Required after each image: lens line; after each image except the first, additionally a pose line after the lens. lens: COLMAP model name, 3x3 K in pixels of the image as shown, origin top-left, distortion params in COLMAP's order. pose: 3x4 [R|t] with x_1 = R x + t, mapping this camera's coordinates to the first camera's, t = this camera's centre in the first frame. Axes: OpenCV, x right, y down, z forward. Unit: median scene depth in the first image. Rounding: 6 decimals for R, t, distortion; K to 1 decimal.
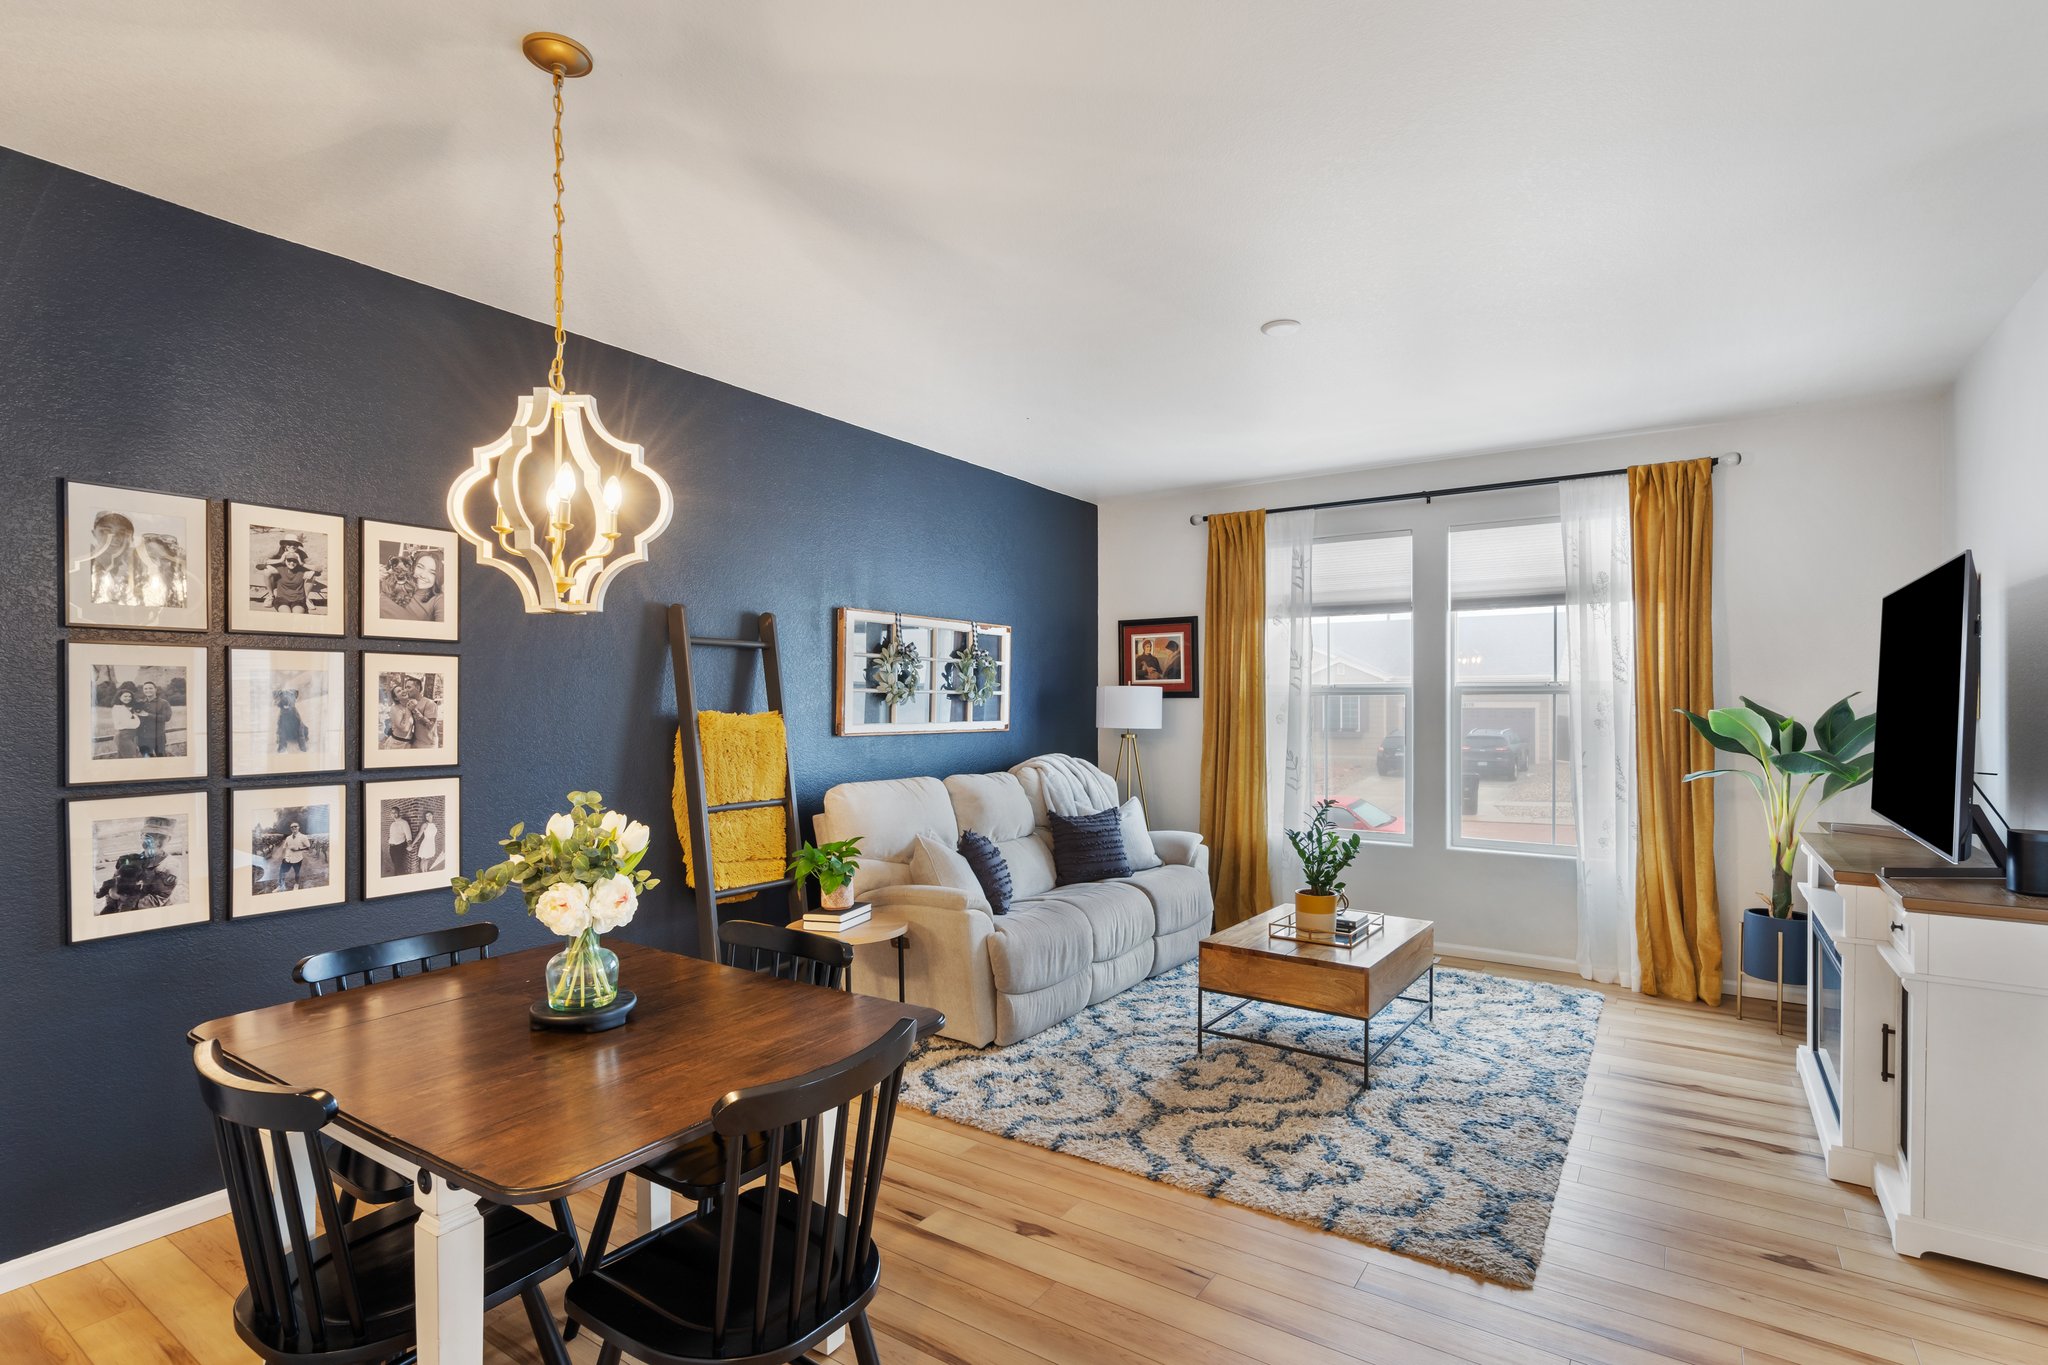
lens RADIAL K [[976.6, 0, 1037.3], [0, 976.6, 702.7], [0, 0, 1]] dist [-0.000685, -0.000081]
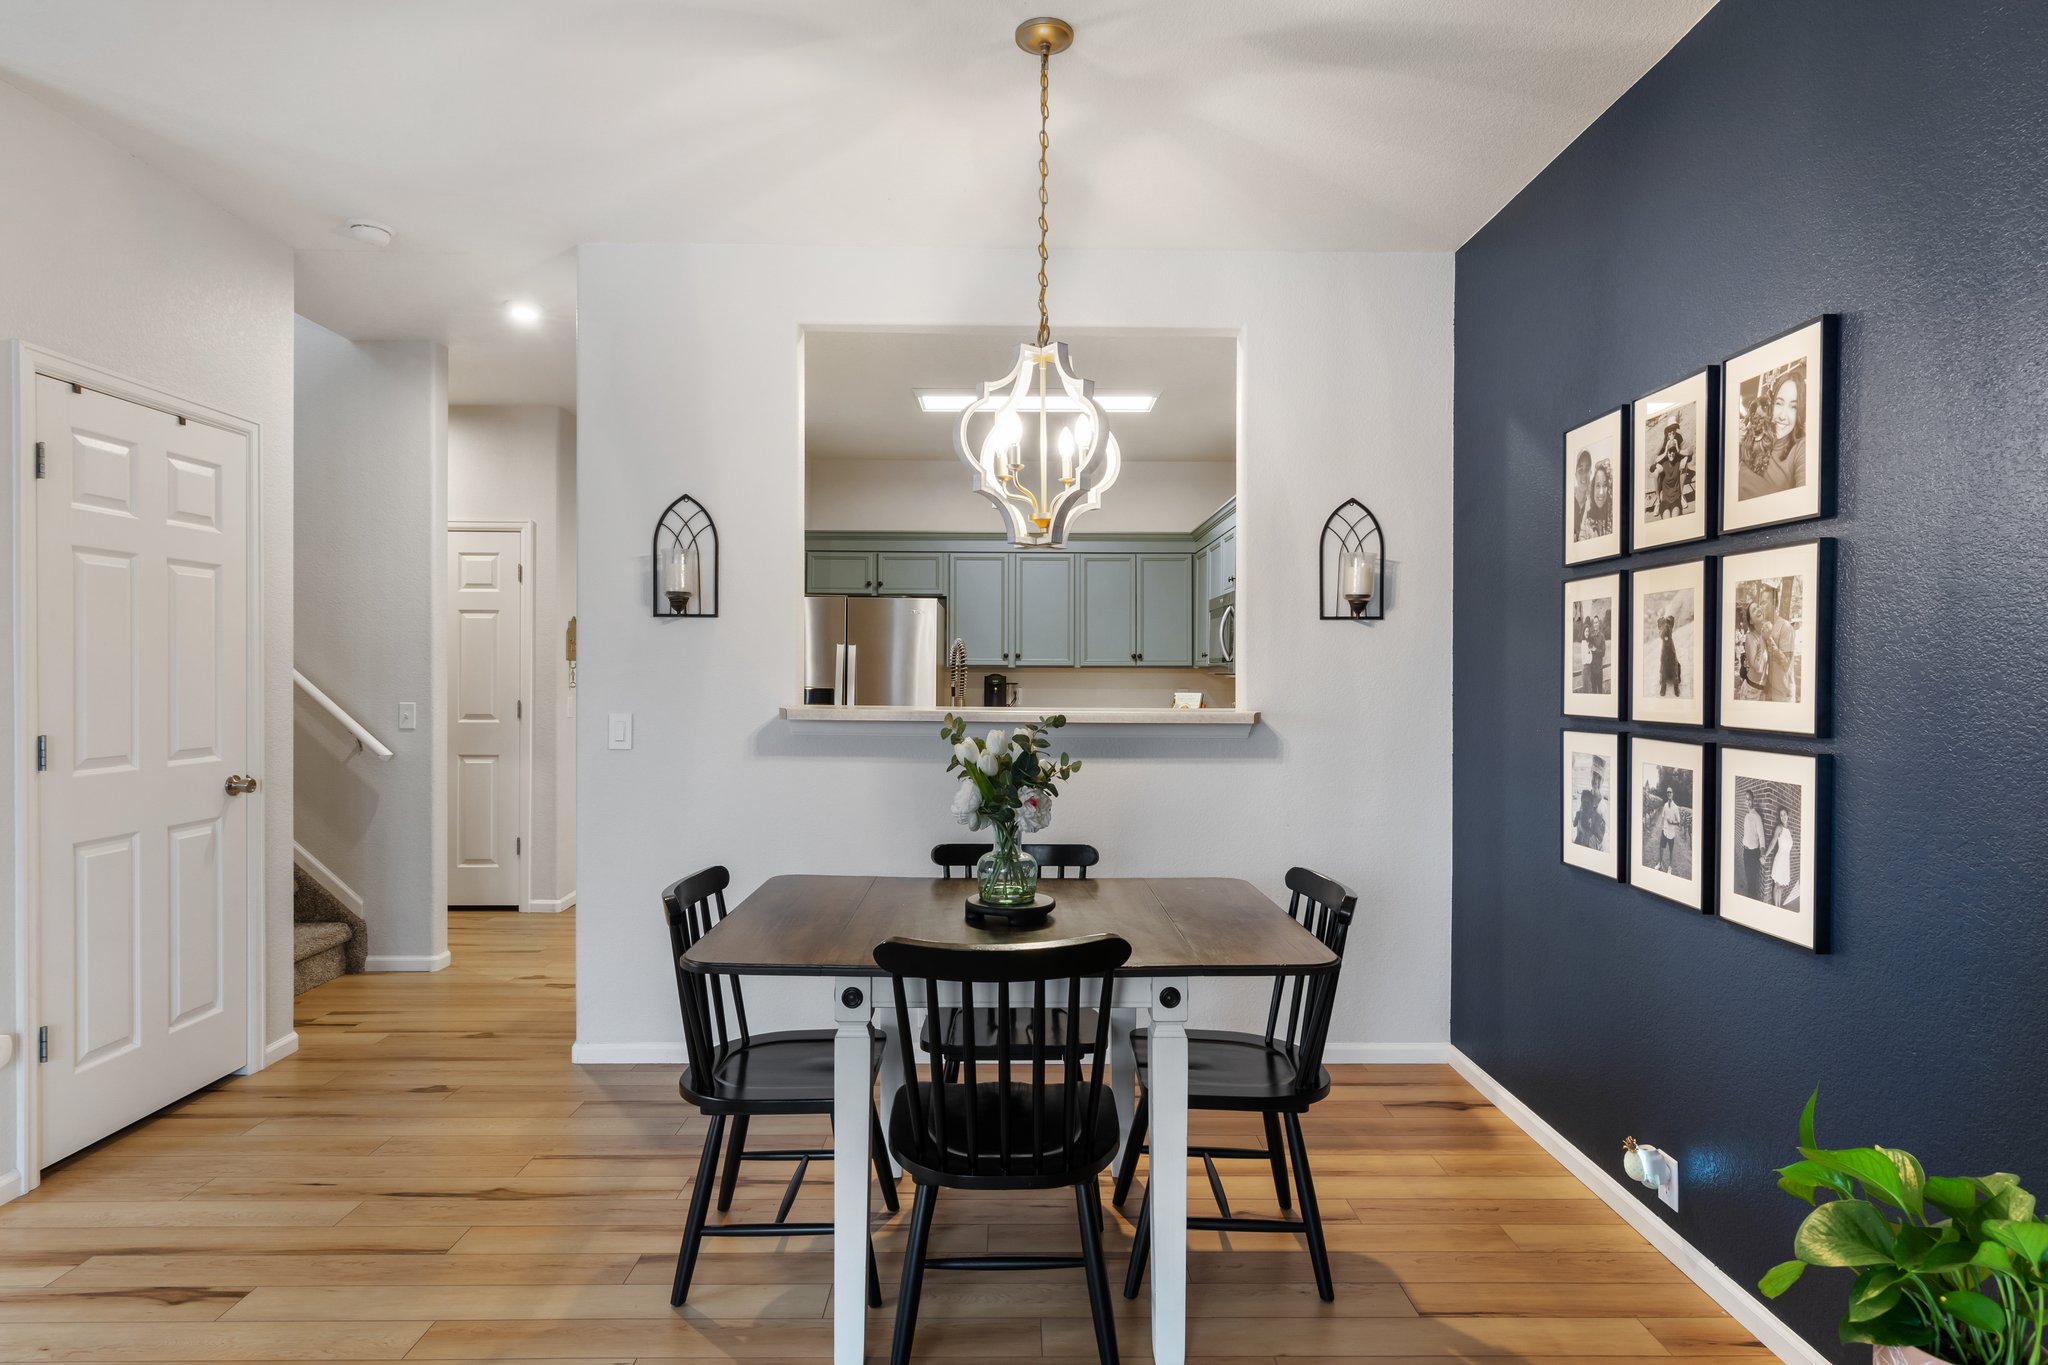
lens RADIAL K [[1062.8, 0, 1025.2], [0, 1062.8, 680.4], [0, 0, 1]] dist [-0.002285, 0.000900]
pose [[-0.820708, 0.000099, -0.571347, 0.140453], [-0.006182, 0.999940, 0.009054, 0.032758], [0.571314, 0.010963, -0.820658, 1.371646]]
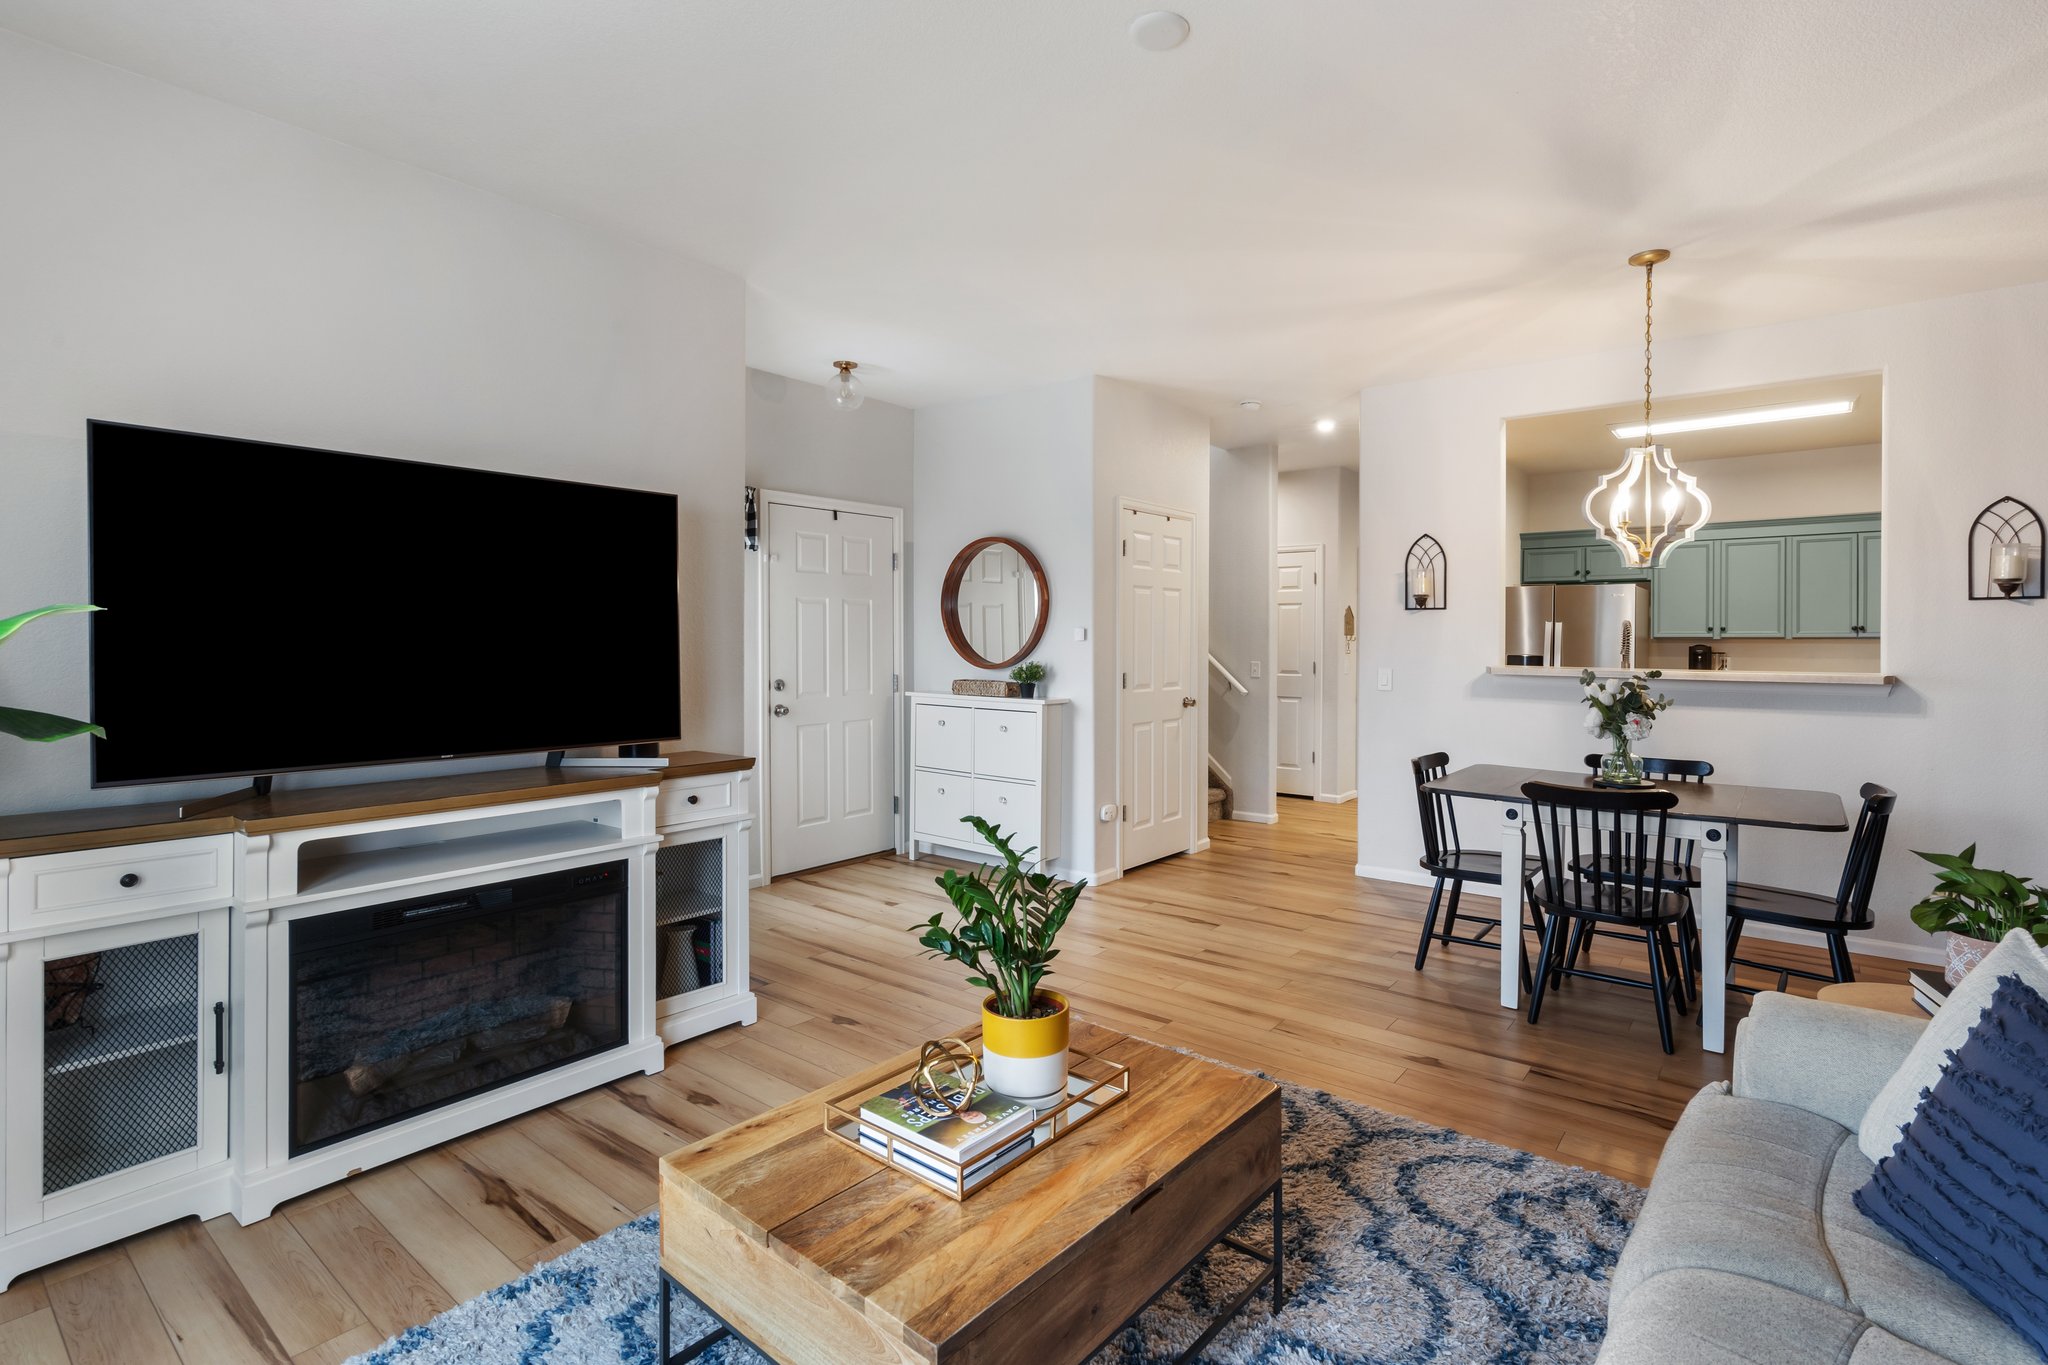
lens RADIAL K [[976.6, 0, 1031.8], [0, 976.6, 647.8], [0, 0, 1]] dist [-0.000685, -0.000081]
pose [[-0.996063, -0.003571, 0.088581, 0.298510], [-0.002620, 0.999938, 0.010846, 0.027342], [-0.088614, 0.010571, -0.996010, 1.908686]]
